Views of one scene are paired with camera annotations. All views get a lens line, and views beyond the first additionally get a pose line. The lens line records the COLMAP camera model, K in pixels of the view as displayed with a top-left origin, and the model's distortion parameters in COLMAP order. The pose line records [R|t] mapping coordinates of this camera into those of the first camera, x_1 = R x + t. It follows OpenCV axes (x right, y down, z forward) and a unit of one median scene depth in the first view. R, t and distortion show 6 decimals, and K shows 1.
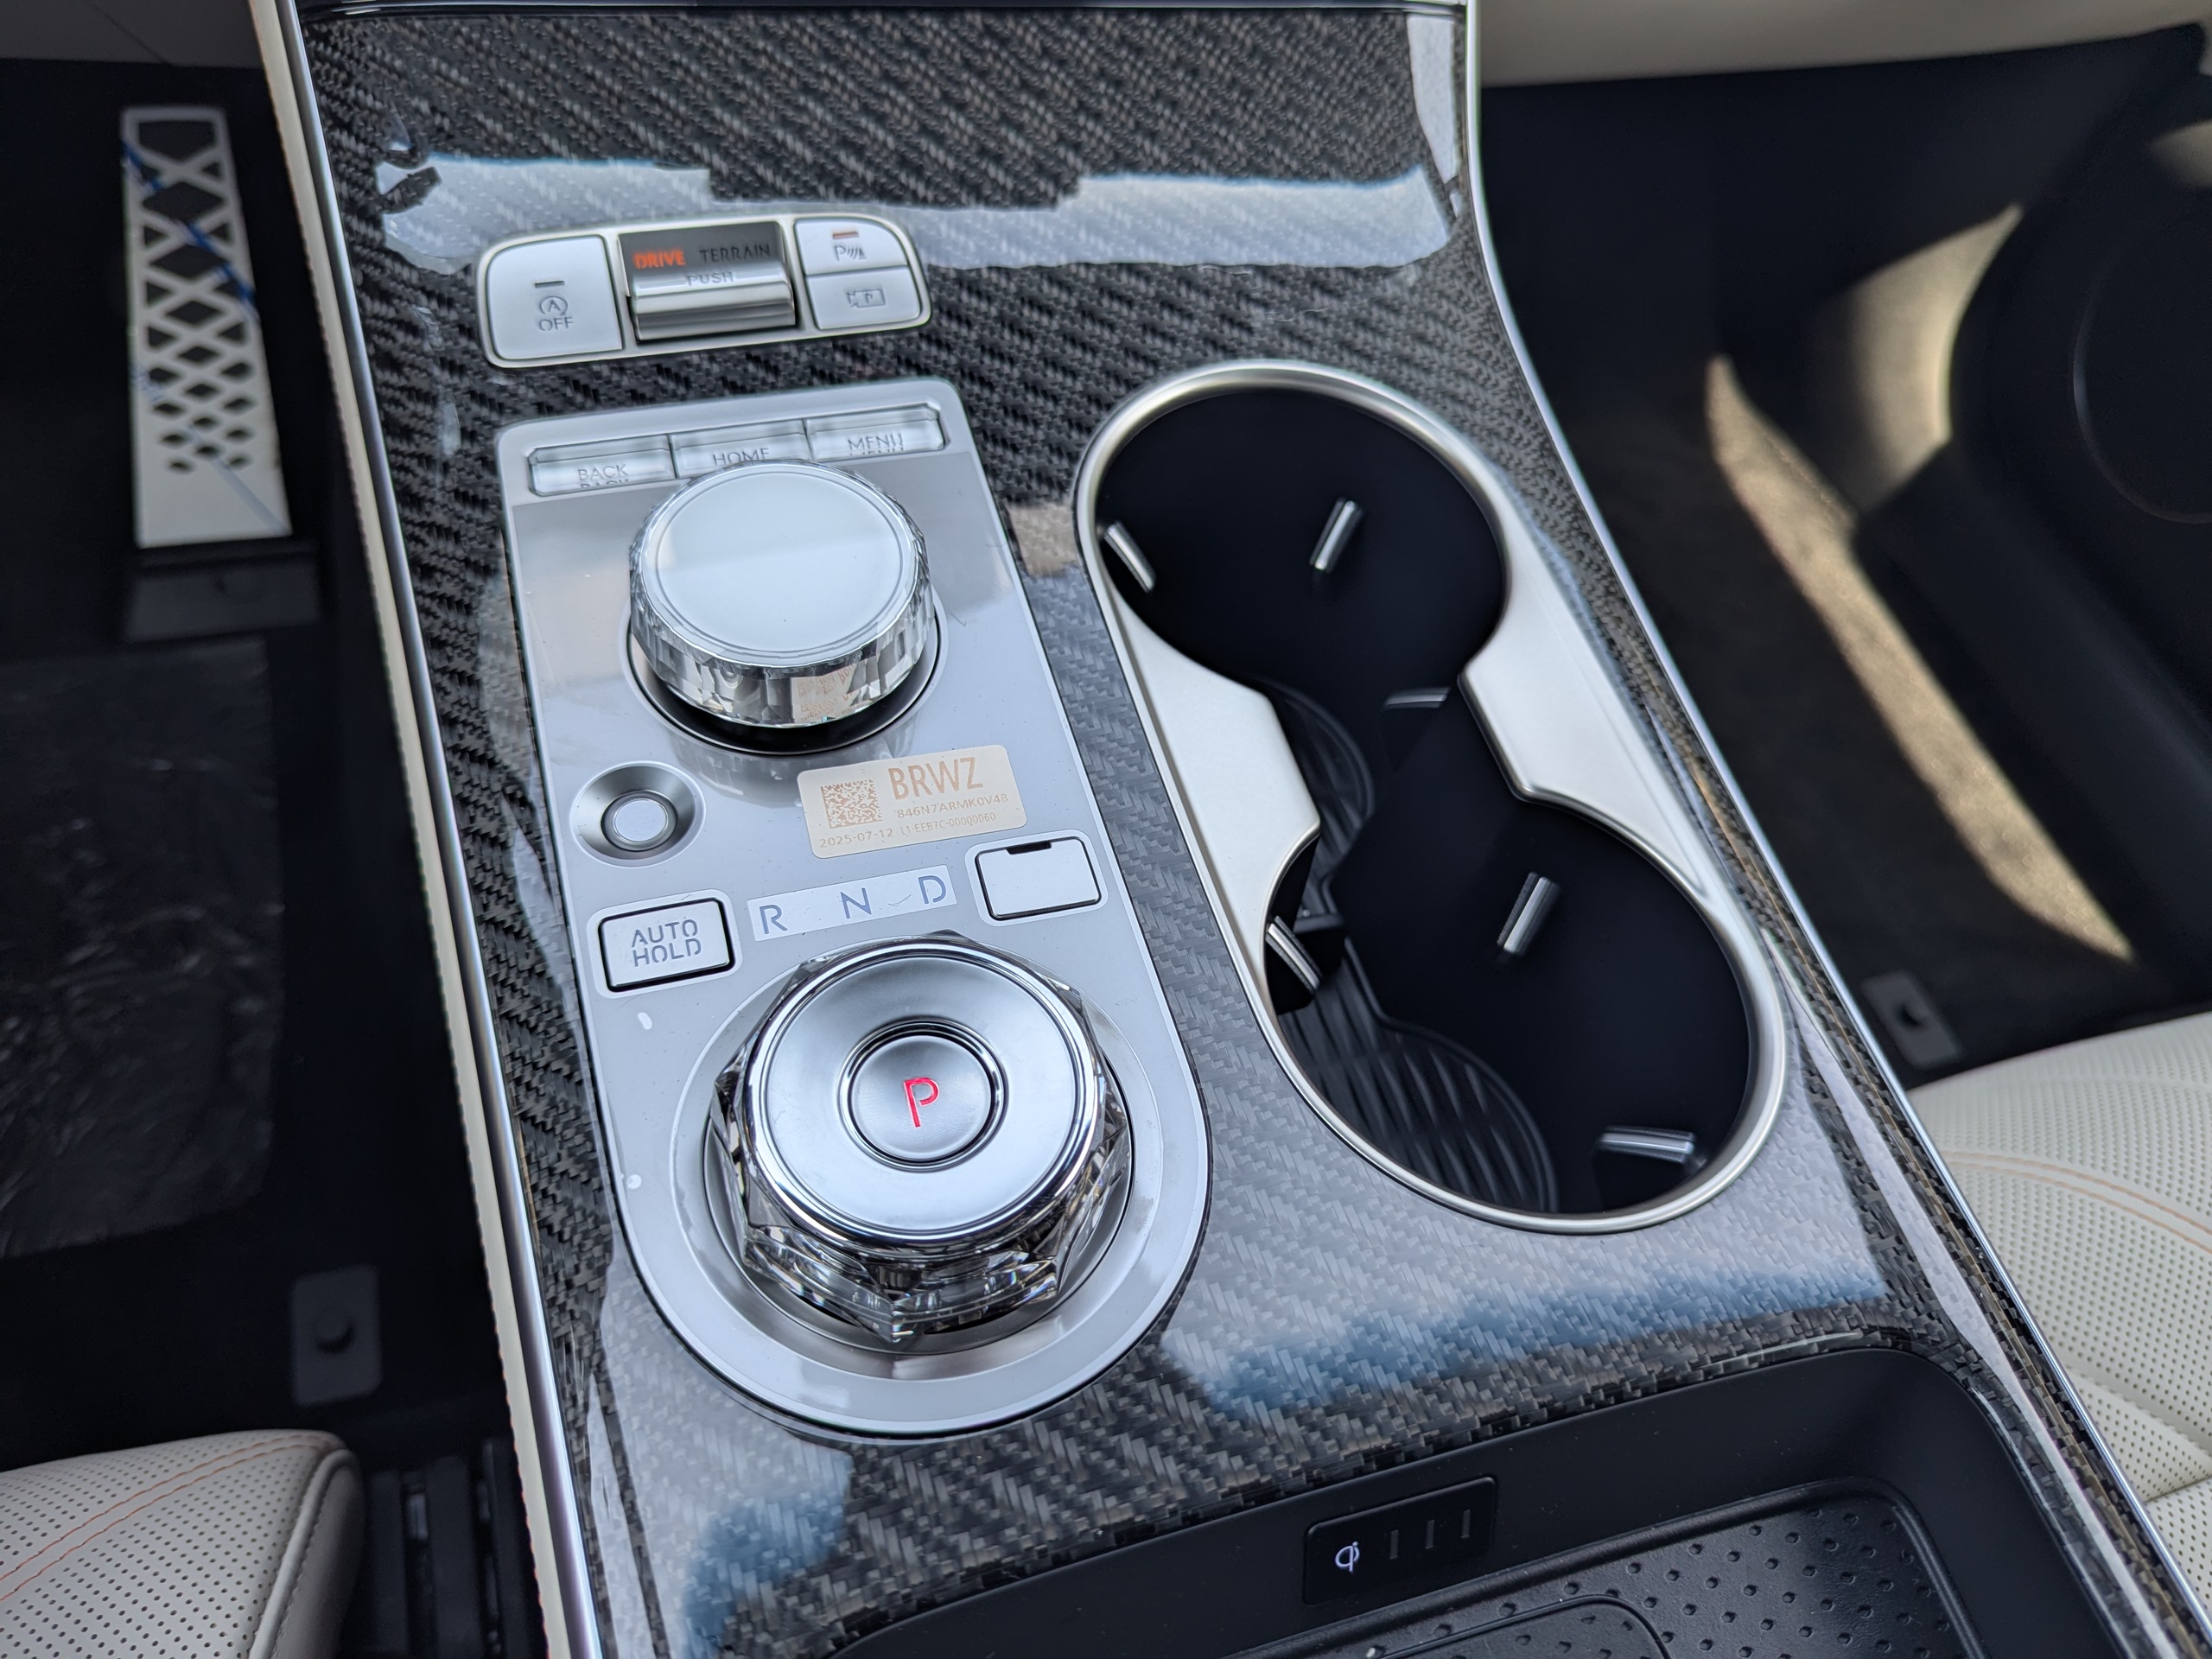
lens RADIAL K [[1582.0, 0, 1092.1], [0, 1582.0, 848.0], [0, 0, 1]] dist [0.025448, -0.040533]
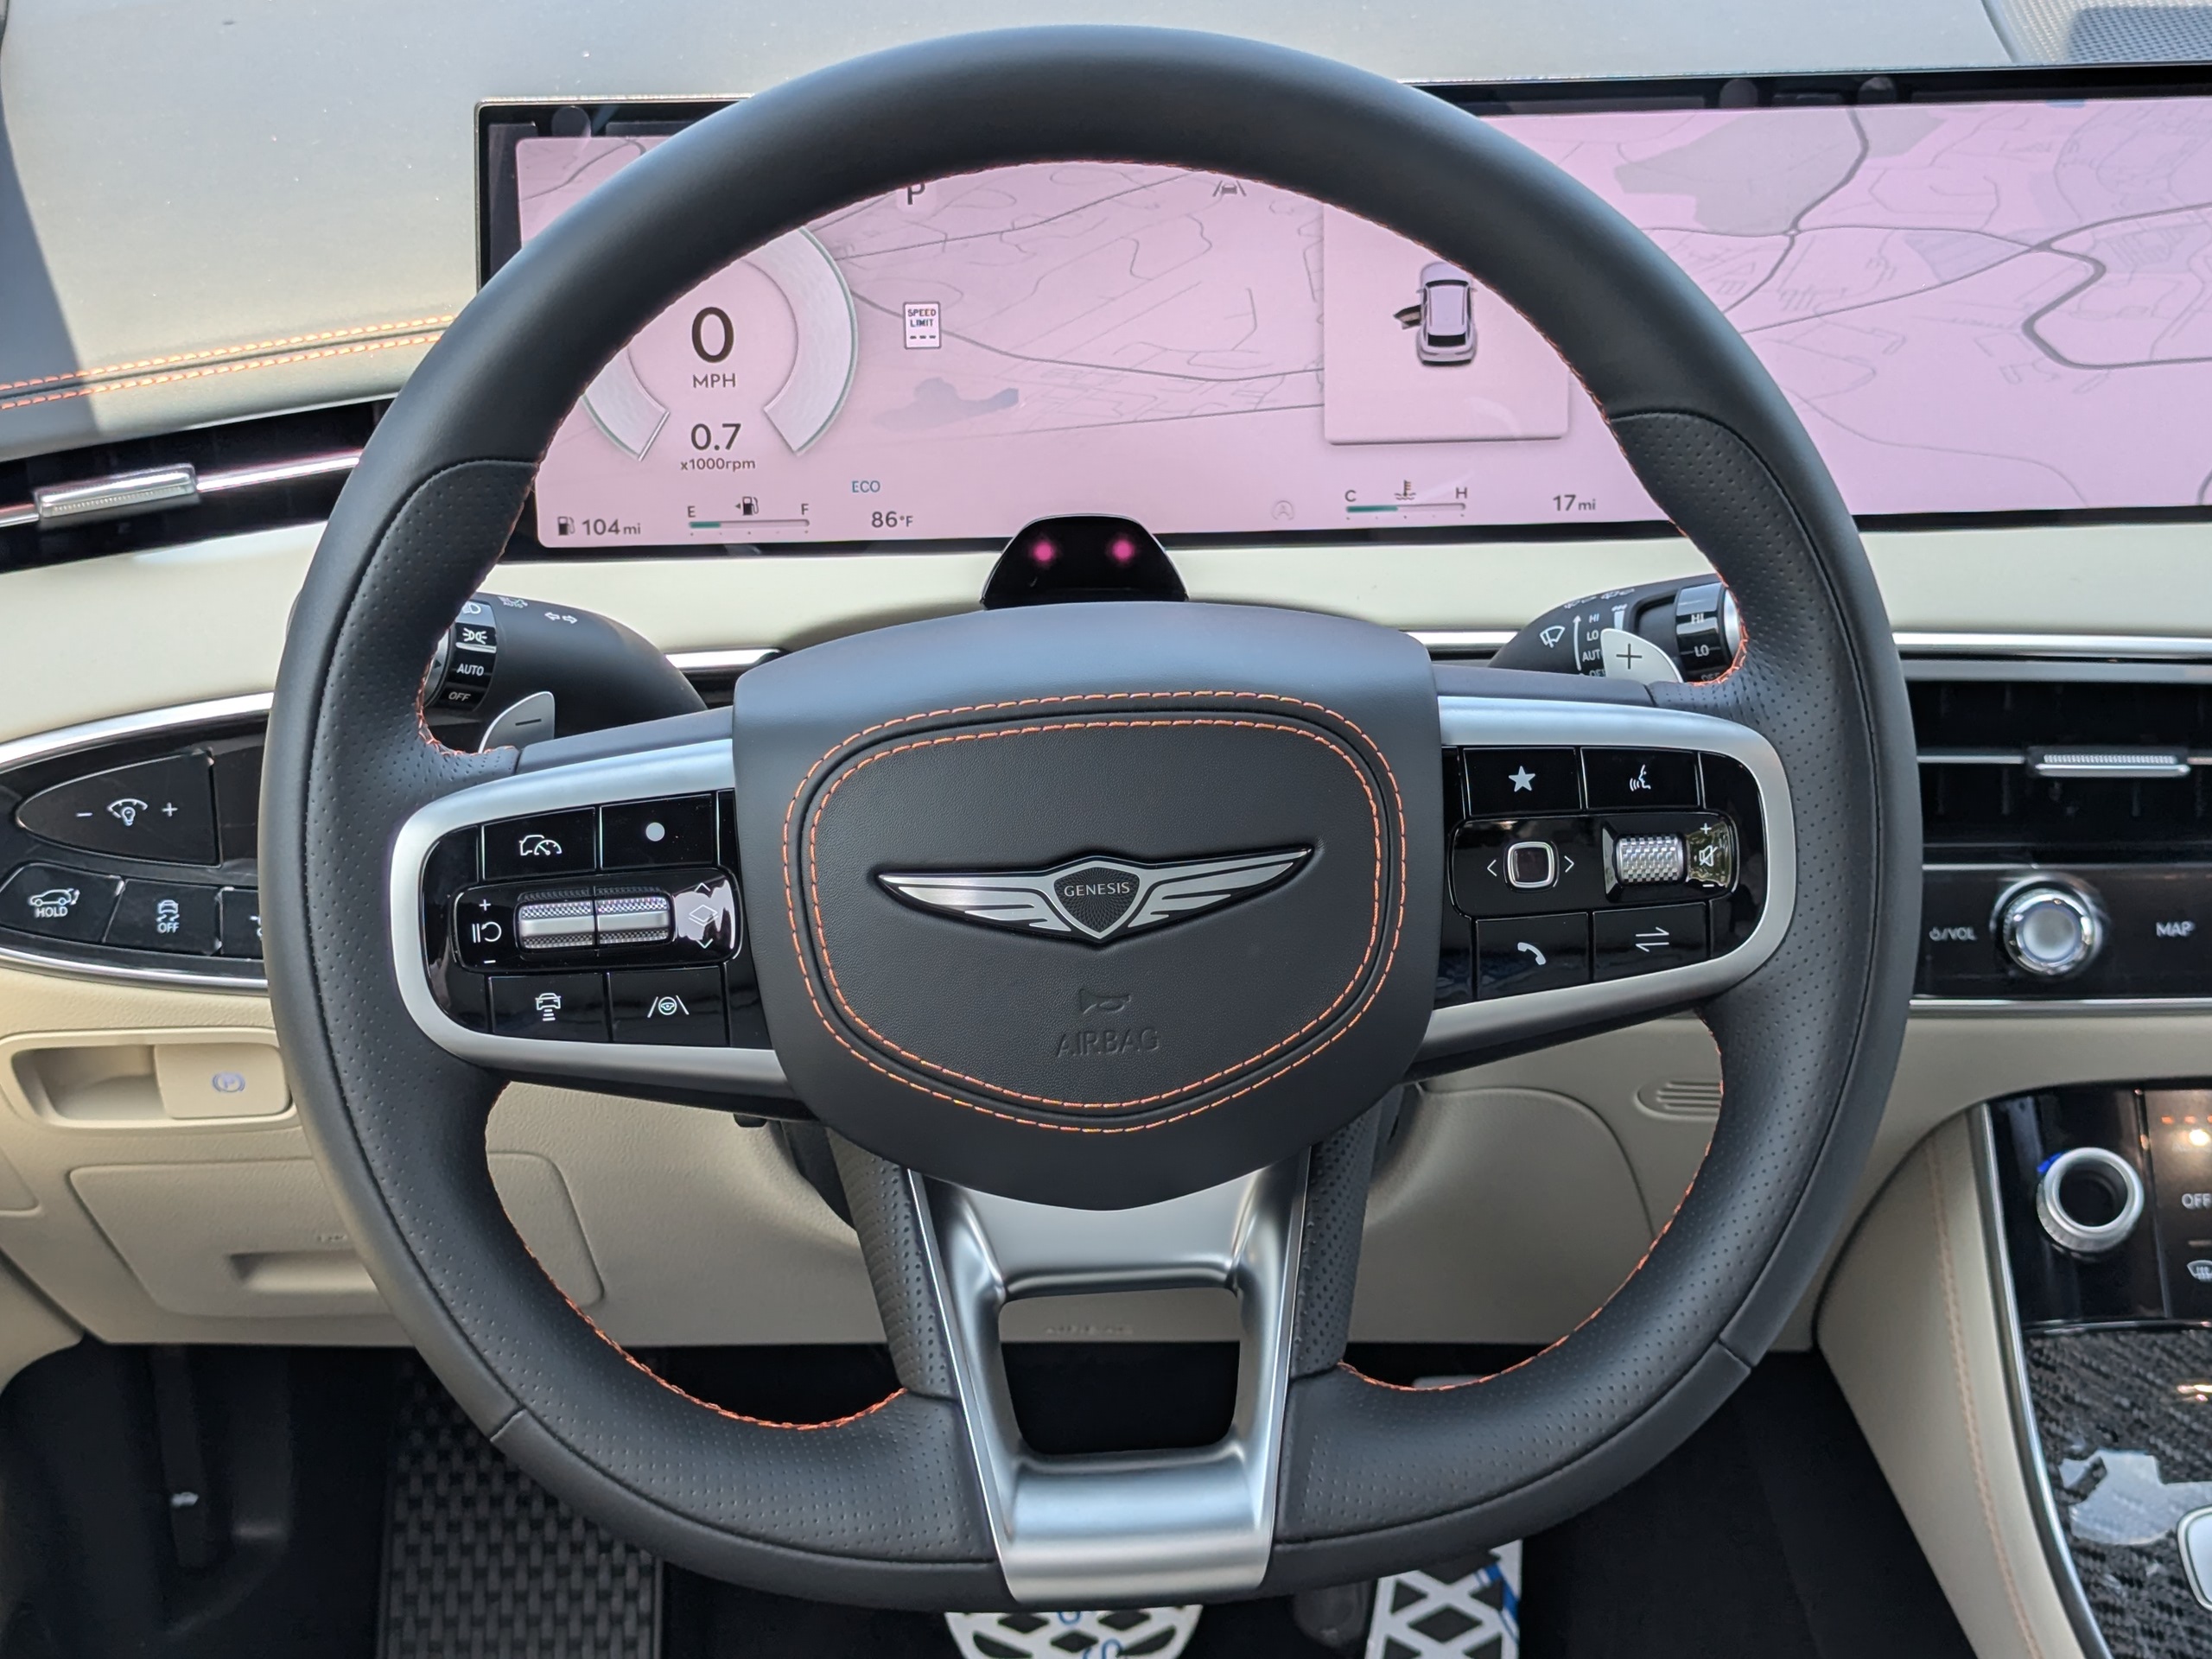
lens RADIAL K [[4349.5, 0, 1126.3], [0, 4349.5, 778.5], [0, 0, 1]] dist [0.137435, 0.000000]
pose [[0.960013, -0.049218, -0.275595, -0.201696], [-0.103741, 0.851799, -0.513494, 0.856370], [0.260025, 0.521551, 0.812633, -2.004885]]
